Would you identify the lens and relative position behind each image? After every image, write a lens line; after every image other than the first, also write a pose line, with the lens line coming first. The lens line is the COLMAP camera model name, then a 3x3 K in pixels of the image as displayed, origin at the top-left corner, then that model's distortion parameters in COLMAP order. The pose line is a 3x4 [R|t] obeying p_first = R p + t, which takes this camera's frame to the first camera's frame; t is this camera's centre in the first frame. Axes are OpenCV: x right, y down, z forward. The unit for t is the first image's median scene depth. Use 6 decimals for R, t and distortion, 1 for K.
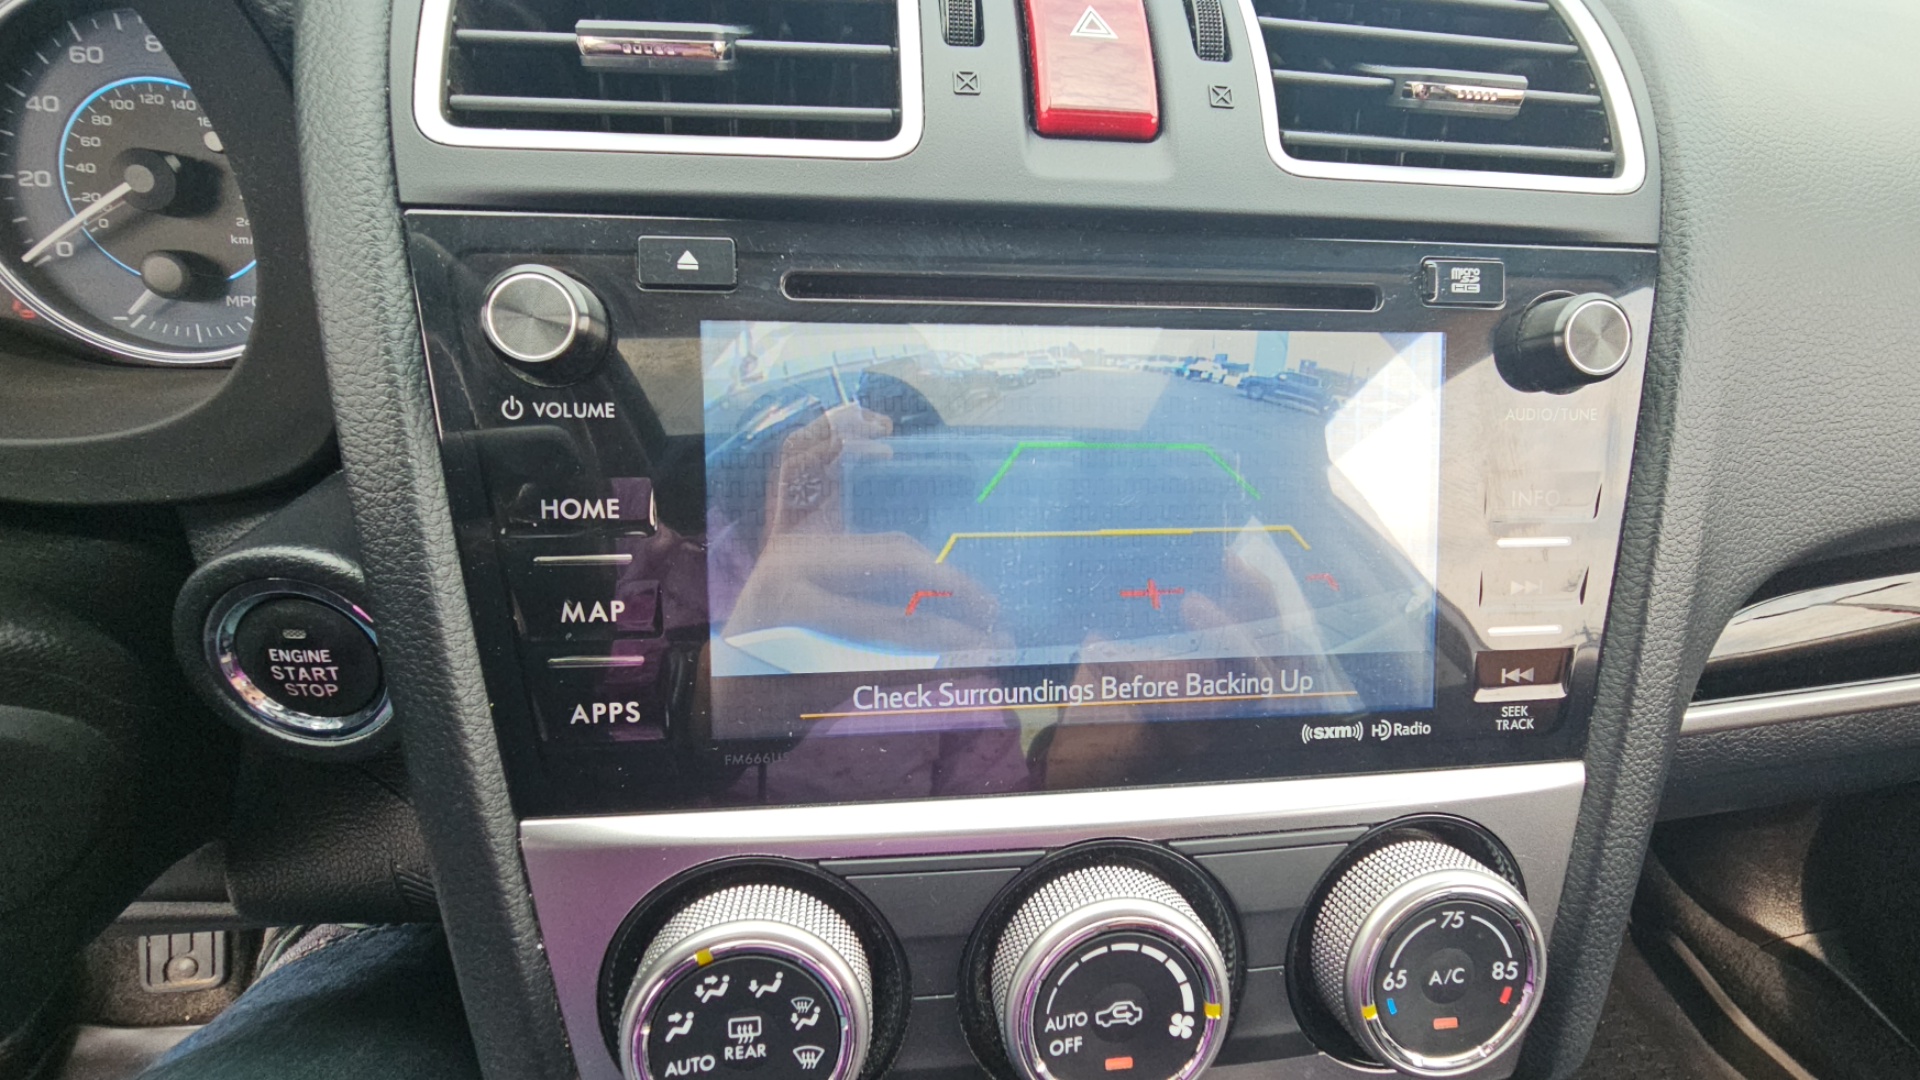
lens RADIAL K [[858.9, 0, 967.0], [0, 858.9, 525.6], [0, 0, 1]] dist [0.009359, -0.007994]
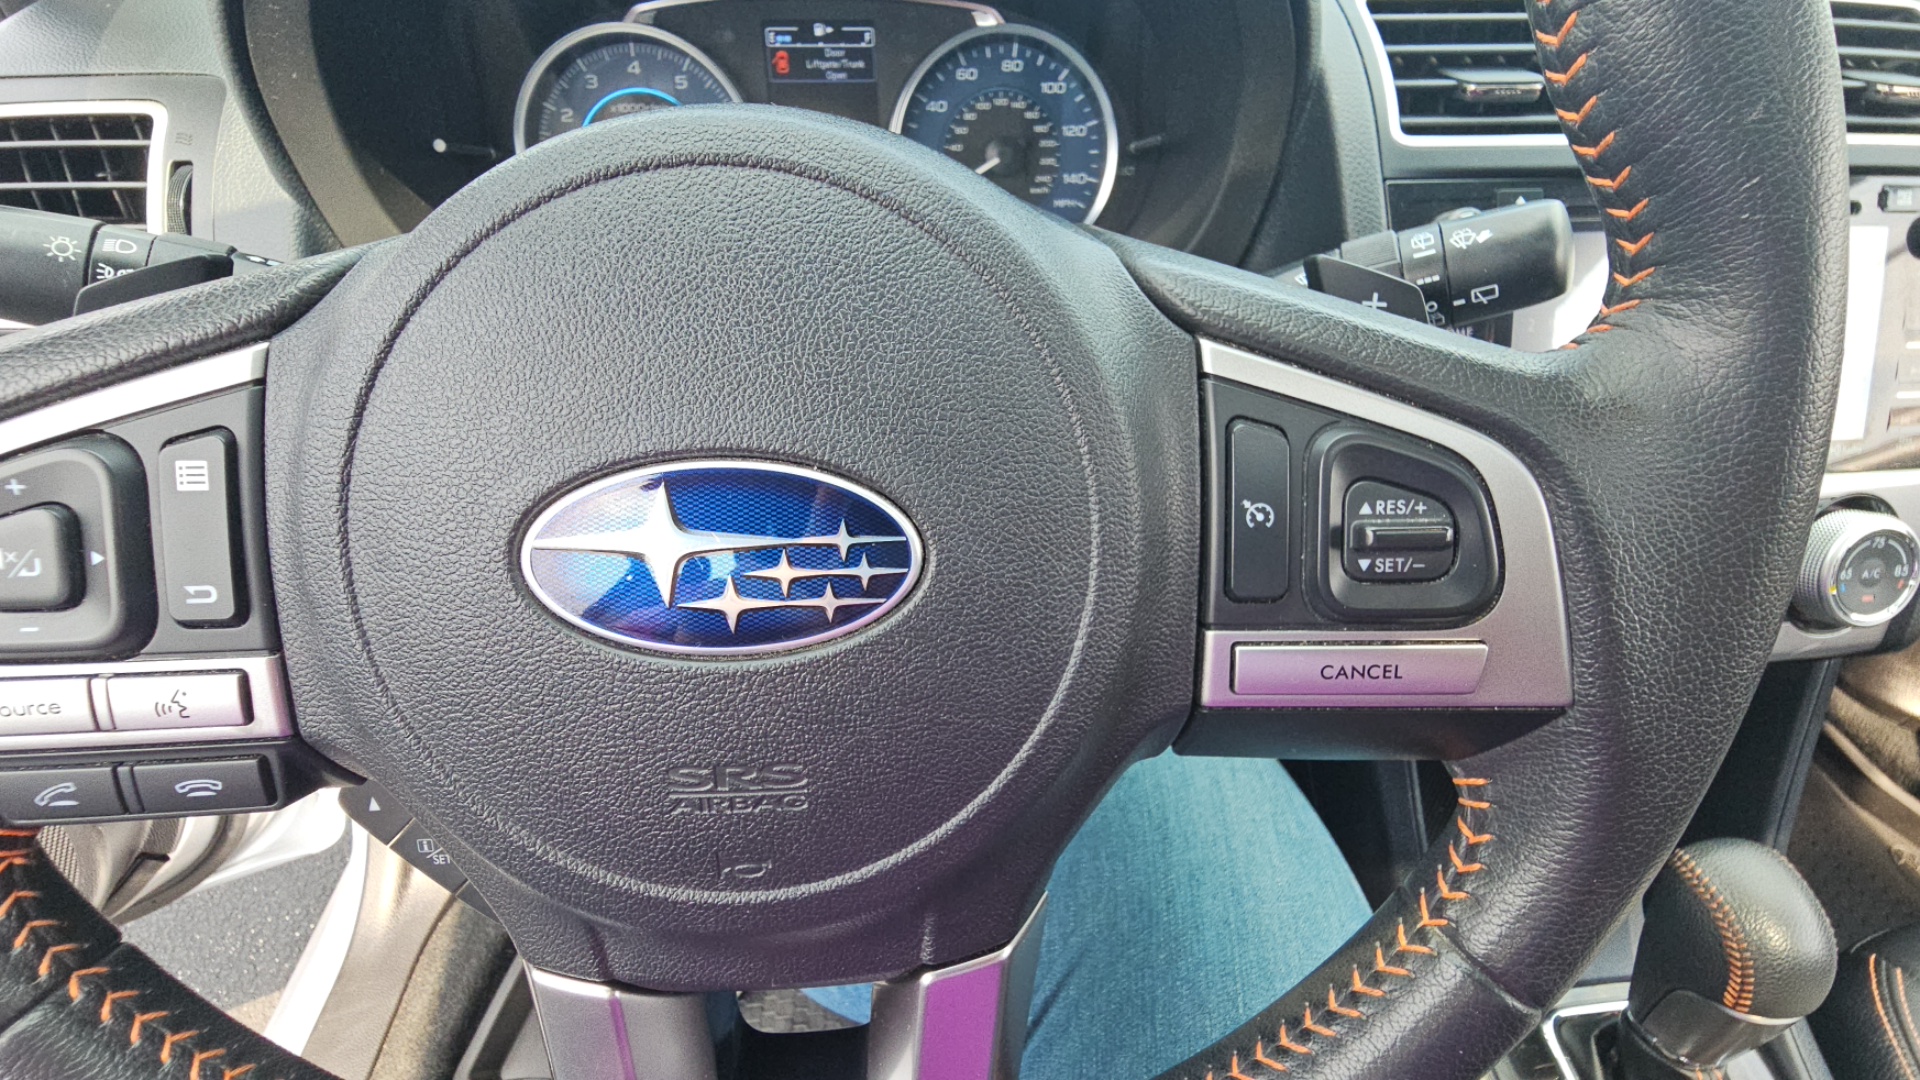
lens RADIAL K [[858.9, 0, 972.2], [0, 858.9, 543.9], [0, 0, 1]] dist [0.009359, -0.007994]
pose [[0.998951, -0.024000, -0.038991, -1.376081], [0.028183, 0.993473, 0.110527, 0.191492], [0.036084, -0.111510, 0.993108, -0.971637]]
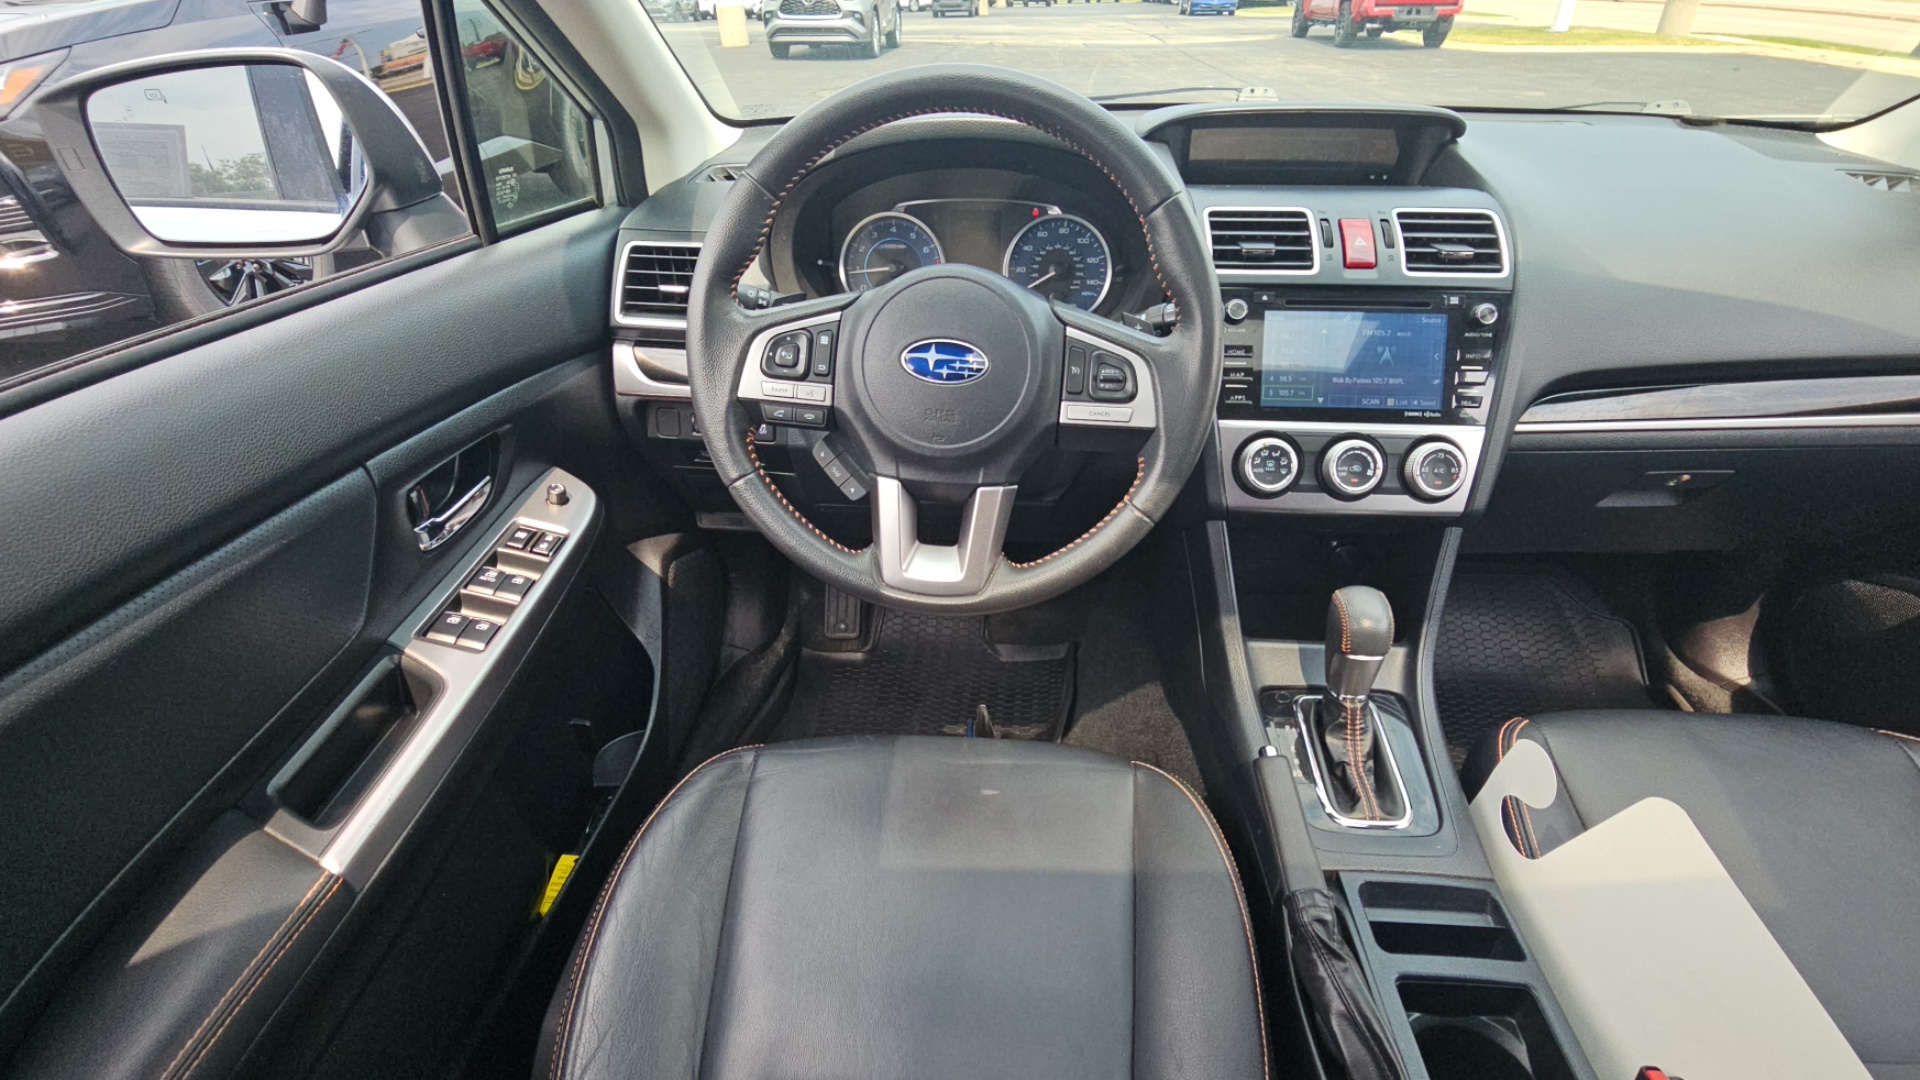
lens RADIAL K [[858.9, 0, 978.9], [0, 858.9, 545.7], [0, 0, 1]] dist [0.009359, -0.007994]
pose [[0.983963, 0.043418, -0.173010, -0.883725], [-0.042063, 0.999049, 0.011493, 0.934844], [0.173344, -0.004031, 0.984853, -3.449441]]
